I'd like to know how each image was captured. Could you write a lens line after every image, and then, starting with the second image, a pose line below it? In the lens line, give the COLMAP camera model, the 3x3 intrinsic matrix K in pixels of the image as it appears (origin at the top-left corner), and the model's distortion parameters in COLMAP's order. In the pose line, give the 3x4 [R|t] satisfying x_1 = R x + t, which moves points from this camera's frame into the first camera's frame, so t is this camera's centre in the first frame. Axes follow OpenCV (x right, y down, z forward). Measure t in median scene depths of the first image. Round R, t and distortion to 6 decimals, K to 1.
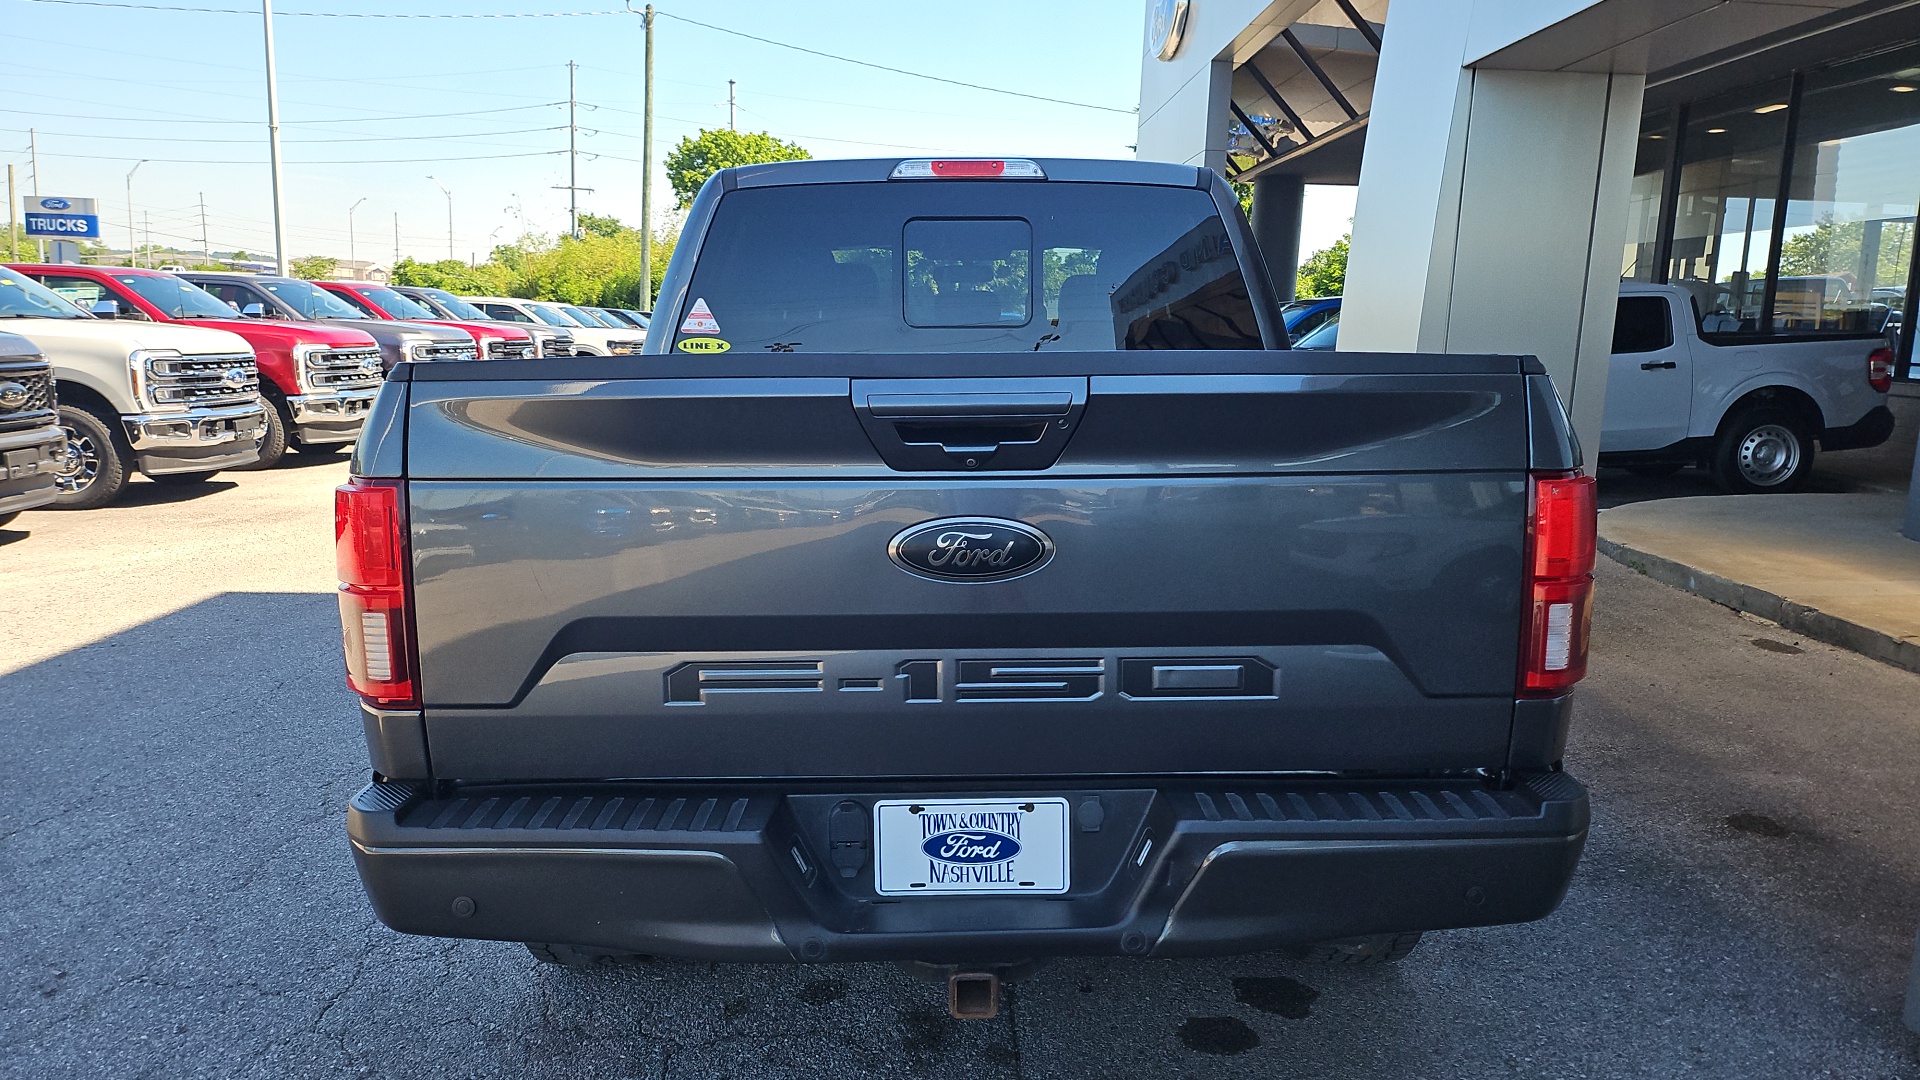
lens RADIAL K [[1377.9, 0, 1007.4], [0, 1377.9, 539.3], [0, 0, 1]] dist [0.034740, -0.000464]
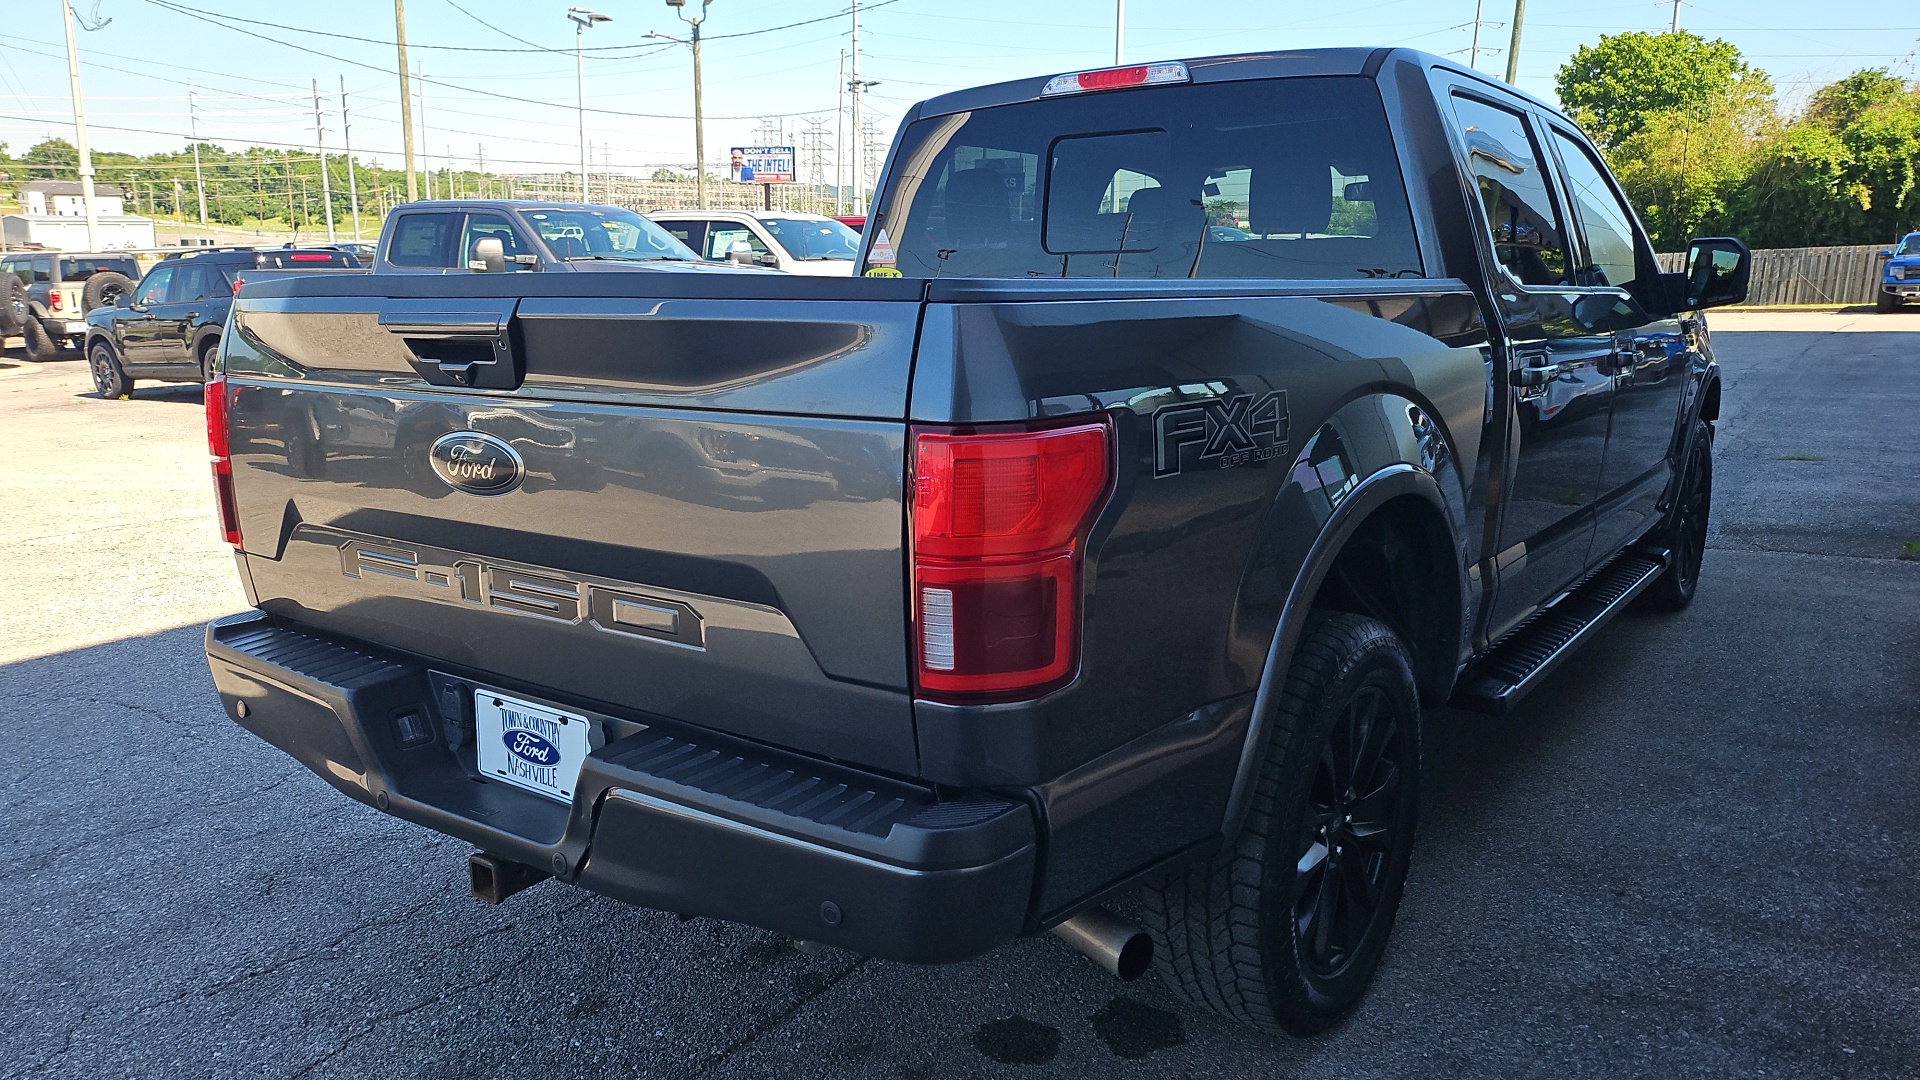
lens RADIAL K [[1395.5, 0, 963.4], [0, 1395.5, 545.5], [0, 0, 1]] dist [0.042035, -0.070136]
pose [[0.786960, 0.111480, -0.606849, 0.871159], [-0.081486, 0.993705, 0.076876, -0.041405], [0.611599, -0.011048, 0.791091, 0.351434]]
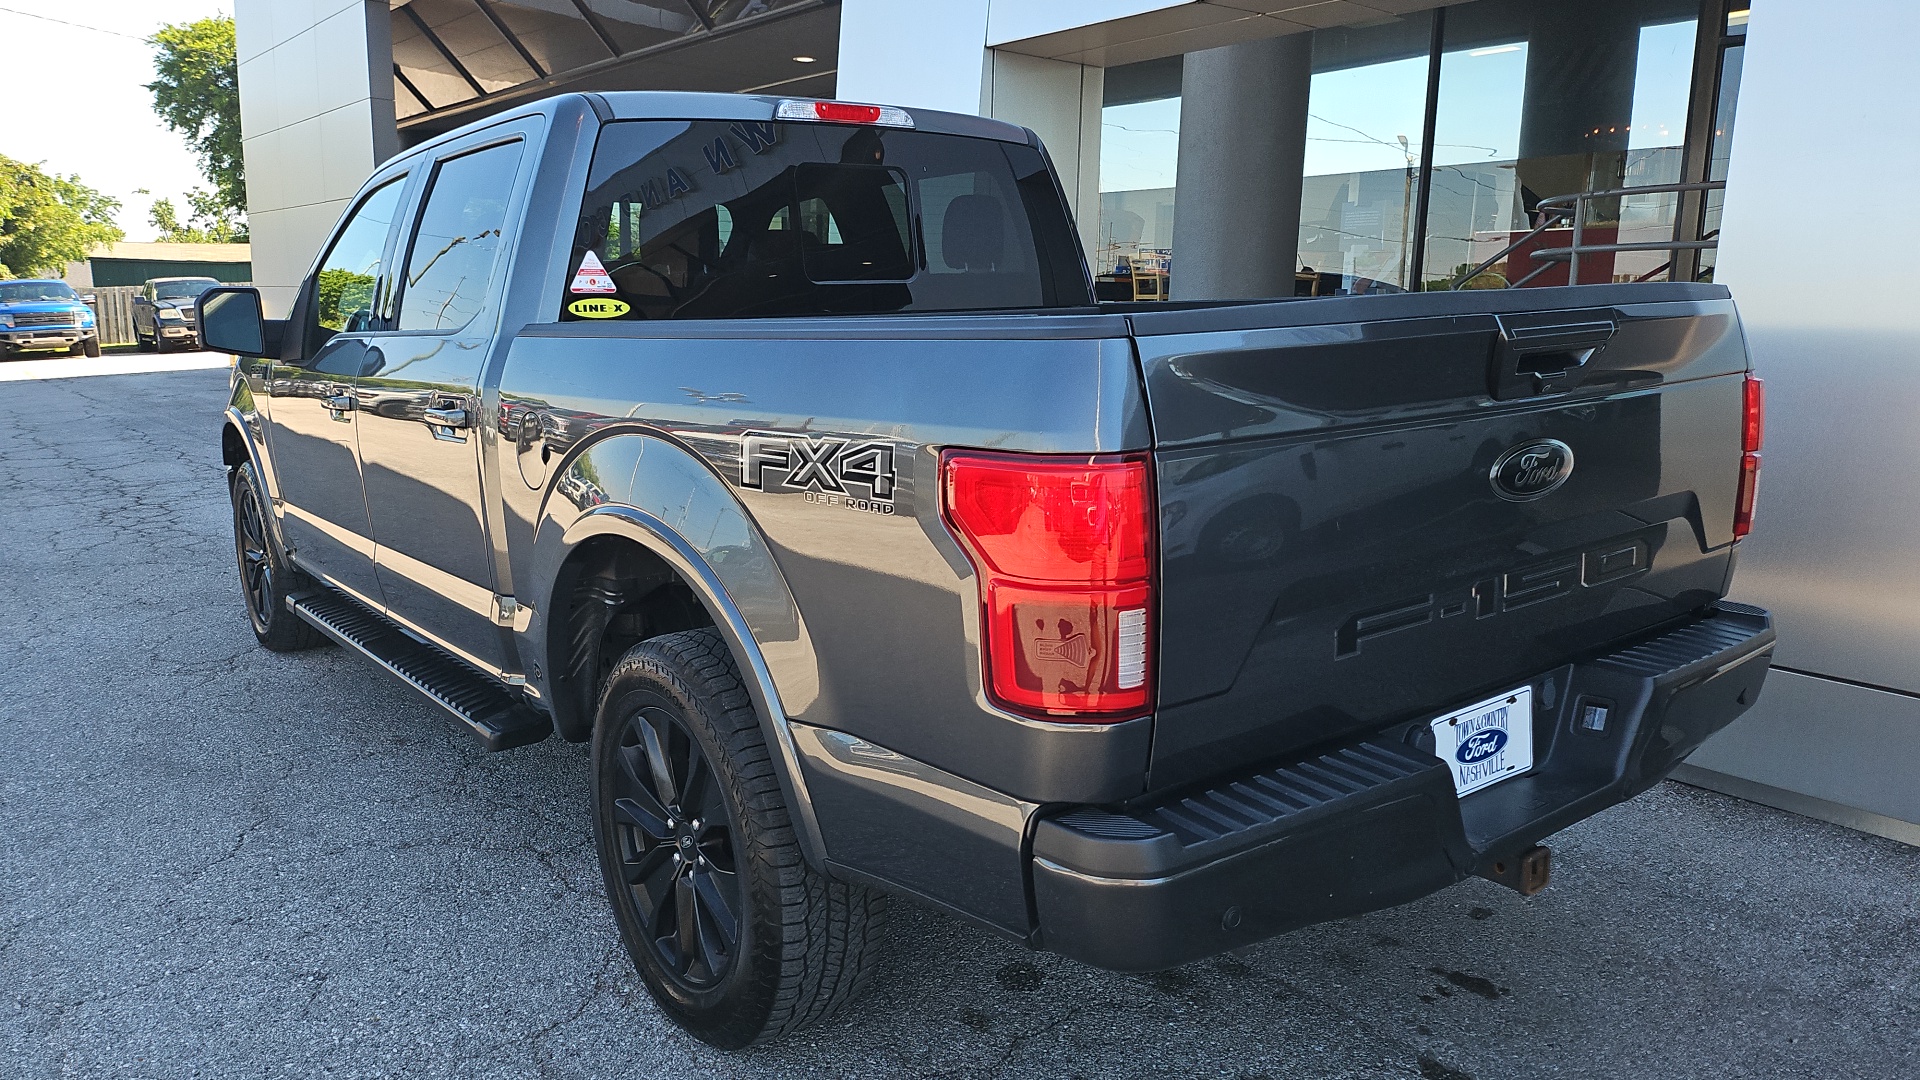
lens RADIAL K [[1356.2, 0, 960.0], [0, 1356.2, 540.0], [0, 0, 1]] dist [0.057034, -0.057664]
pose [[0.797936, -0.122506, 0.590162, -0.972213], [0.107641, 0.992350, 0.060455, -0.048386], [-0.593053, 0.015287, 0.805018, 0.371204]]
